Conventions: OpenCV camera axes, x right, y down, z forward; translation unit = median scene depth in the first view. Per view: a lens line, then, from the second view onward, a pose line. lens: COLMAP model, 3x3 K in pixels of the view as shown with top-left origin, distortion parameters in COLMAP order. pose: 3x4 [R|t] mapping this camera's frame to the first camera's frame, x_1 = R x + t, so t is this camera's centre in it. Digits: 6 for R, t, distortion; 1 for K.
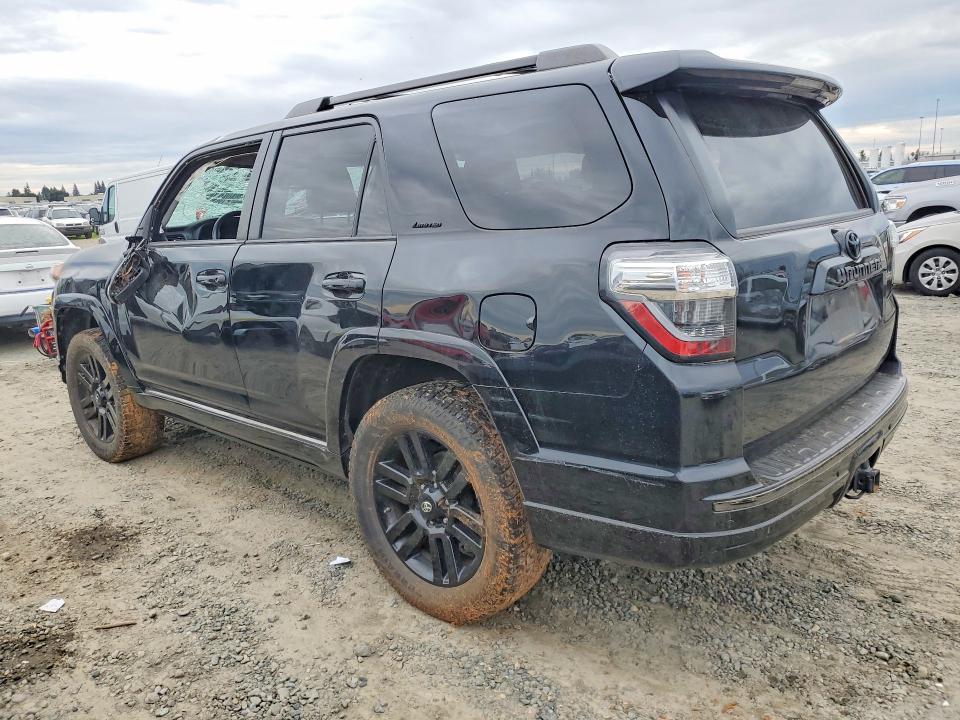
lens RADIAL K [[767.0, 0, 477.5], [0, 767.0, 359.6], [0, 0, 1]] dist [0.028017, -0.005808]
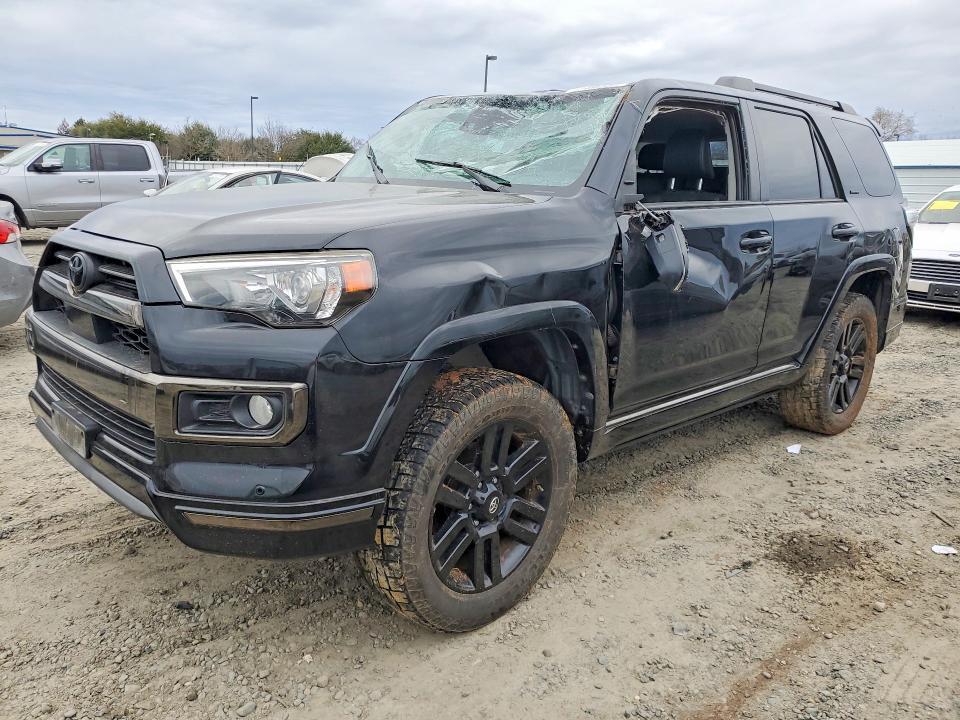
lens RADIAL K [[767.0, 0, 477.4], [0, 767.0, 360.1], [0, 0, 1]] dist [0.028017, -0.005808]
pose [[0.025227, -0.178849, 0.983553, -1.333867], [0.167853, 0.970656, 0.172198, -0.184446], [-0.985489, 0.160748, 0.054507, 1.315146]]
